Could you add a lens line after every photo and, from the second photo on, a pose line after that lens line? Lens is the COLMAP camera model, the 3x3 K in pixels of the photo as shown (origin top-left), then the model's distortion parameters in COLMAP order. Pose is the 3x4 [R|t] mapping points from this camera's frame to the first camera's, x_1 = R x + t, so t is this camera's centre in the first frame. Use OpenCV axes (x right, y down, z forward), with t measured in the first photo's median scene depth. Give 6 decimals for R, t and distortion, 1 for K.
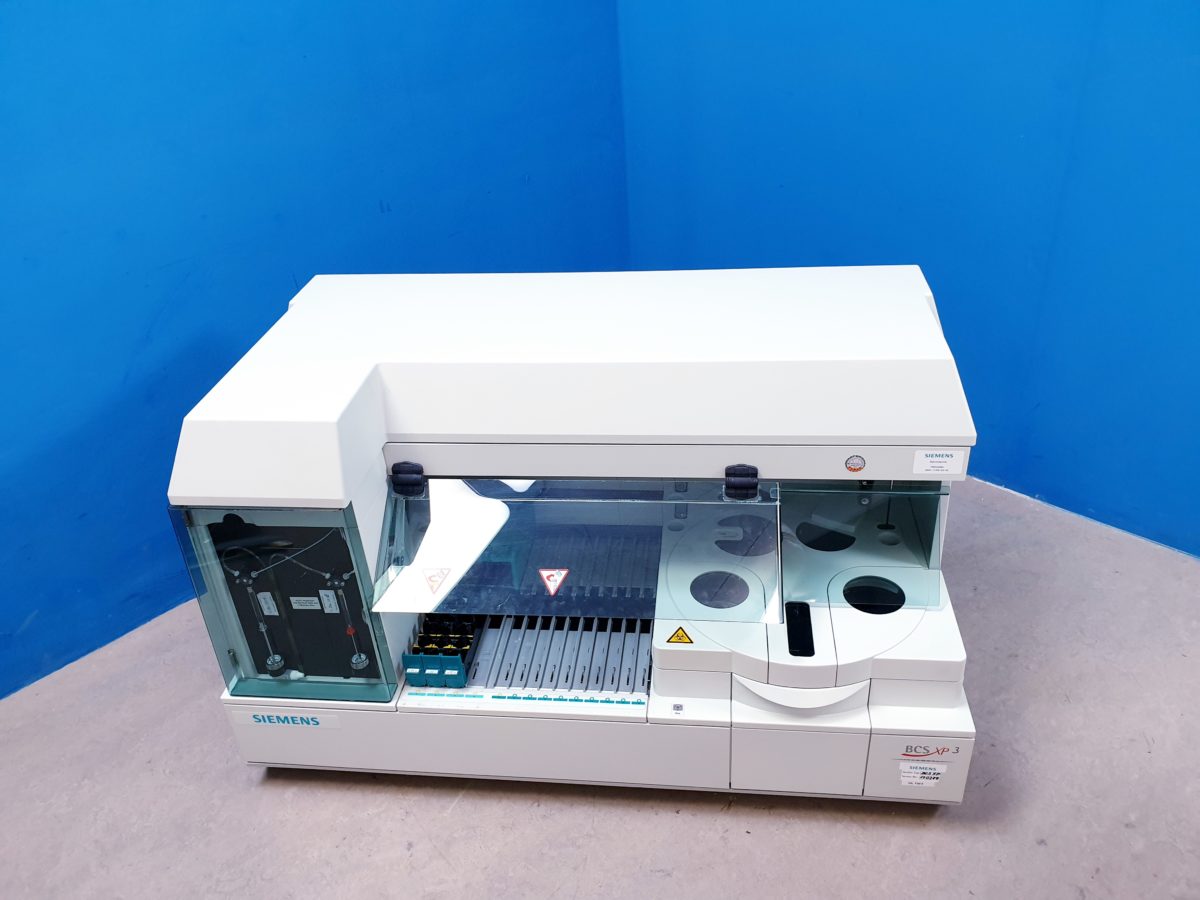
lens RADIAL K [[935.3, 0, 597.2], [0, 935.3, 445.3], [0, 0, 1]] dist [0.015541, 0.005696]
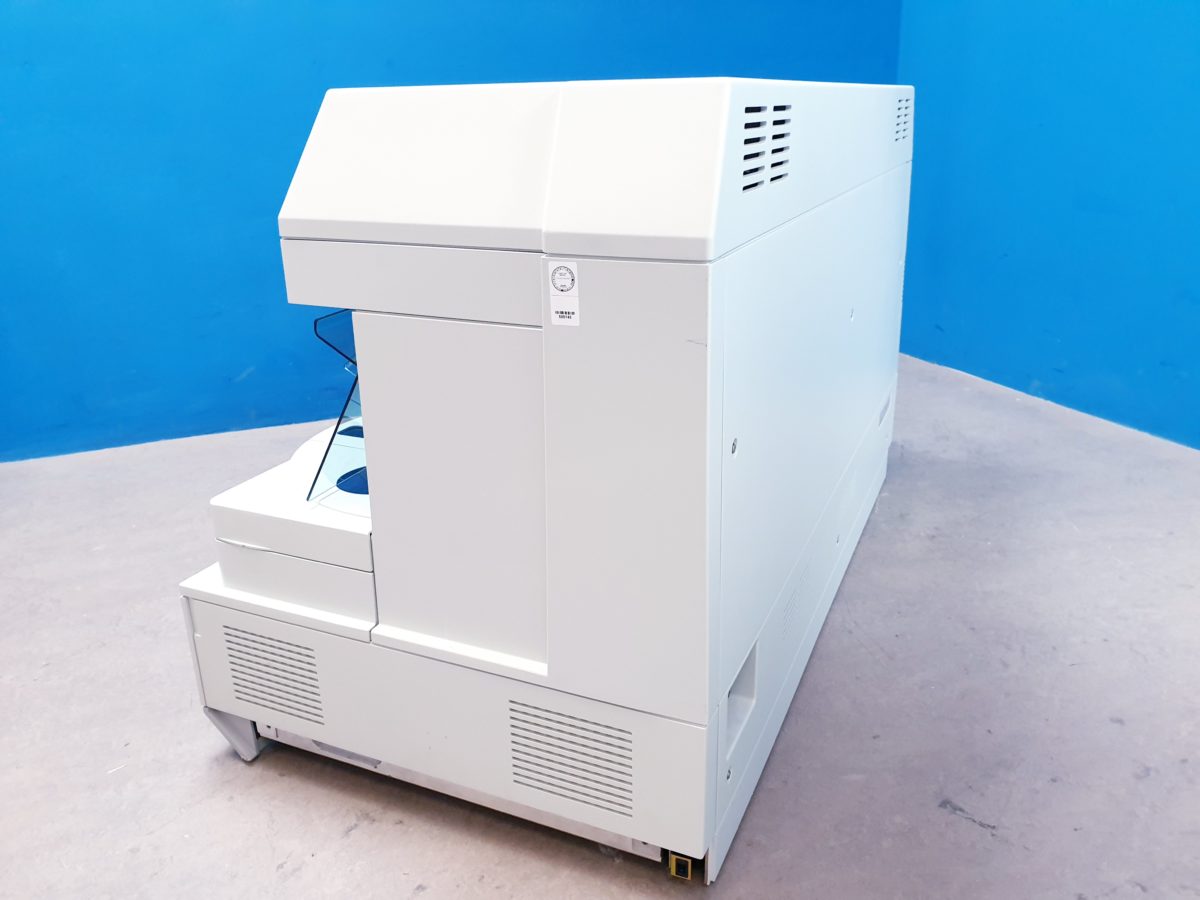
lens RADIAL K [[940.0, 0, 600.0], [0, 940.0, 450.0], [0, 0, 1]] dist [0.019712, 0.004399]
pose [[0.907195, 0.176985, -0.381673, 0.344830], [-0.243957, 0.960413, -0.134507, 0.417551], [0.342758, 0.215136, 0.914458, 0.105840]]
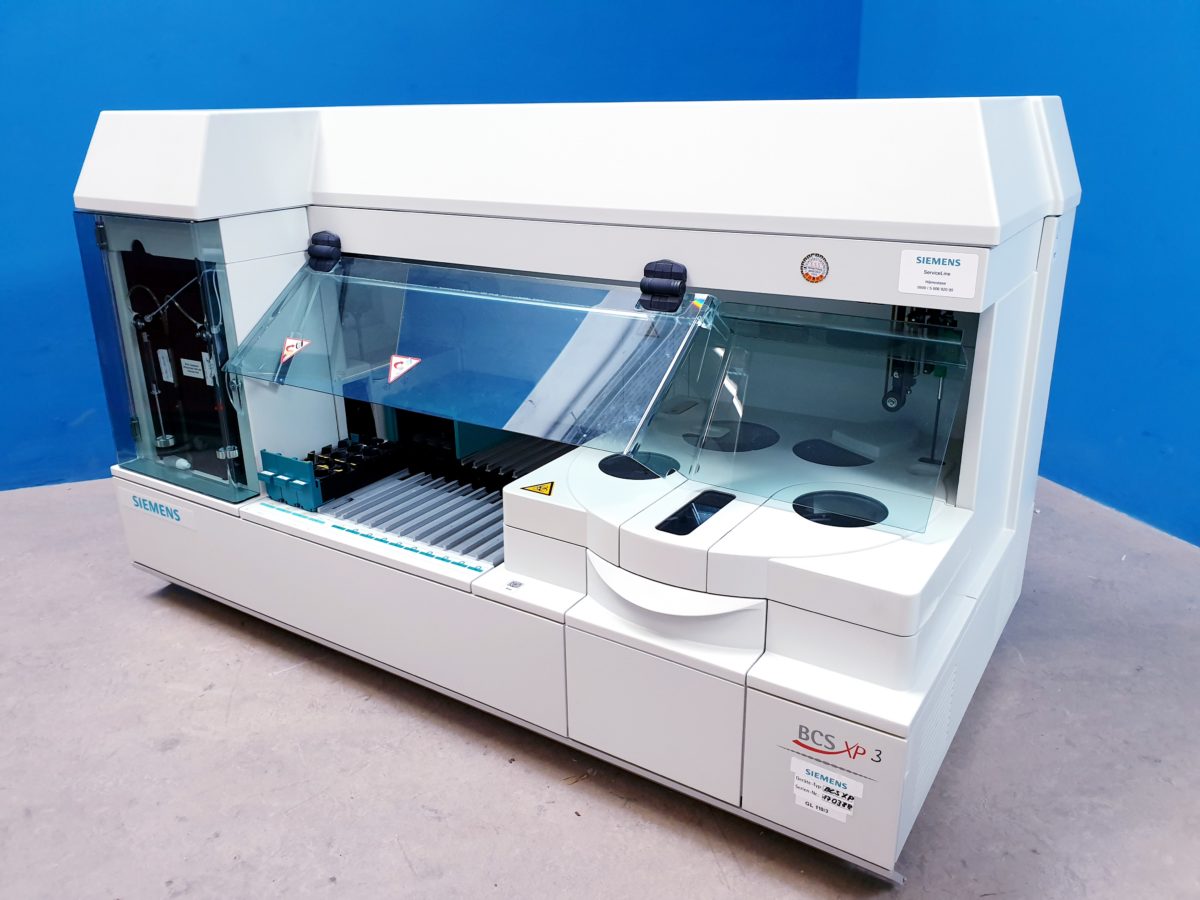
lens RADIAL K [[928.9, 0, 605.2], [0, 928.9, 446.1], [0, 0, 1]] dist [0.015145, 0.005318]
pose [[0.897018, 0.196475, -0.395925, 0.401260], [-0.263884, 0.956664, -0.123124, 0.243441], [0.354576, 0.214923, 0.909991, 0.352163]]
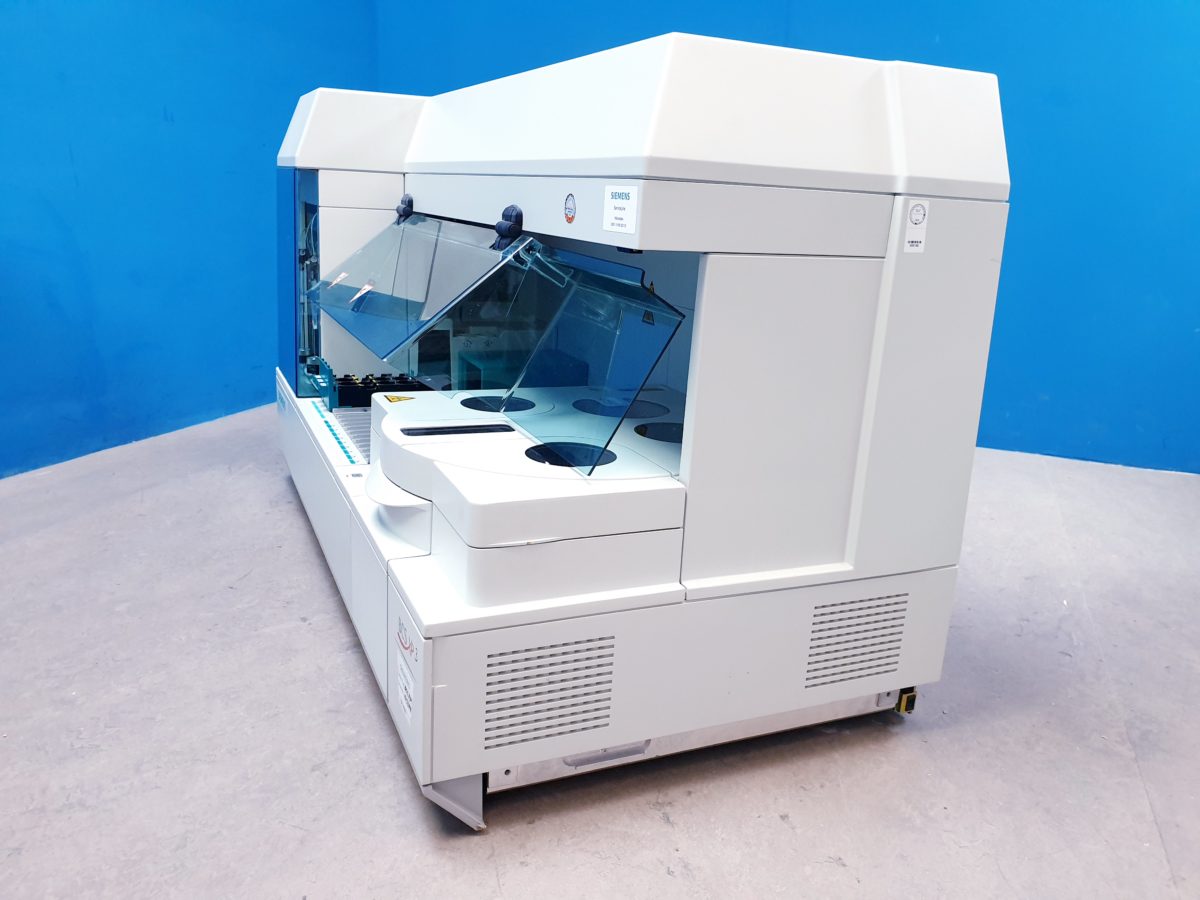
lens RADIAL K [[935.3, 0, 597.2], [0, 935.3, 445.3], [0, 0, 1]] dist [0.015541, 0.005696]
pose [[0.911598, 0.000079, 0.411084, -0.311175], [0.120835, 0.955772, -0.268141, 0.552268], [-0.392923, 0.294110, 0.871270, 0.121511]]
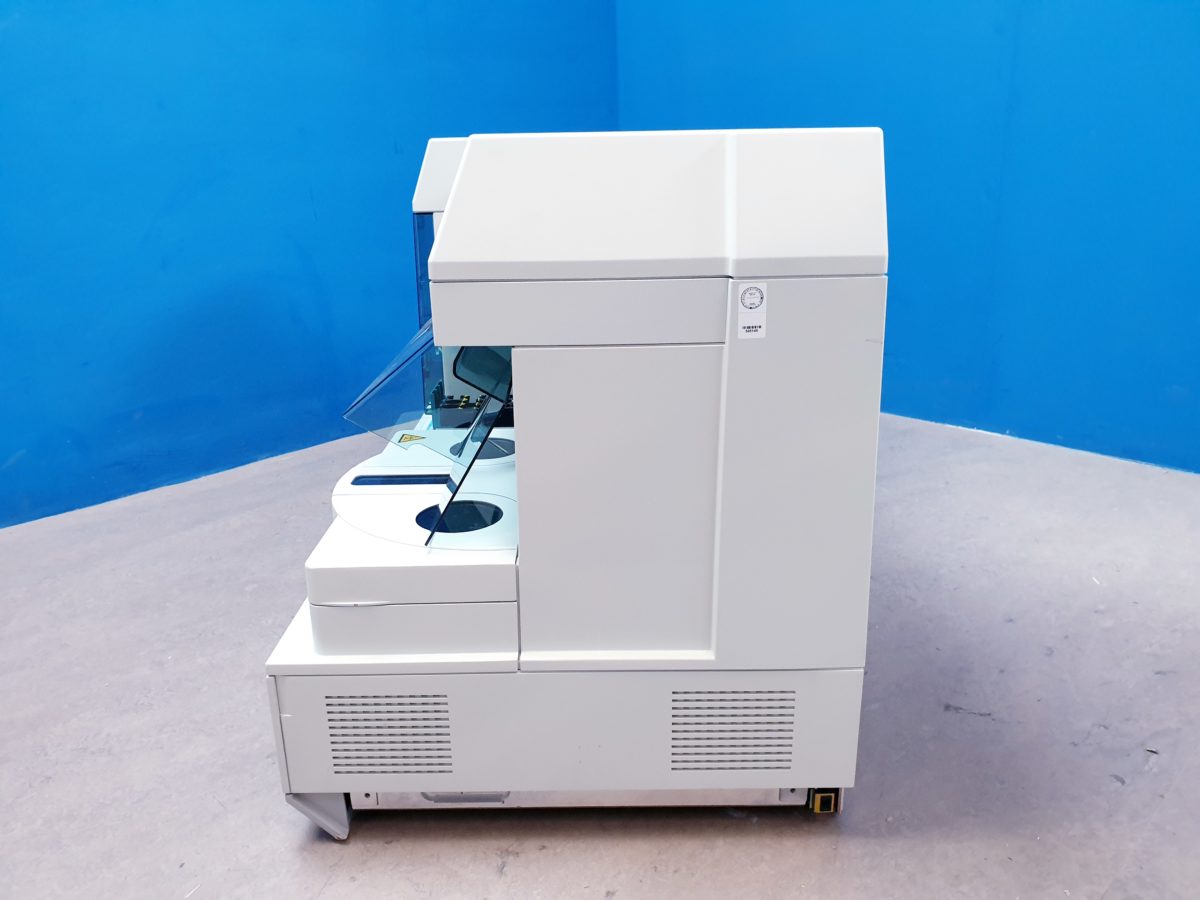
lens RADIAL K [[940.0, 0, 600.0], [0, 940.0, 450.0], [0, 0, 1]] dist [0.019712, 0.004399]
pose [[0.999300, 0.037093, -0.004955, 0.042262], [-0.037232, 0.972122, -0.231501, 0.493110], [-0.003770, 0.231524, 0.972822, 0.000552]]
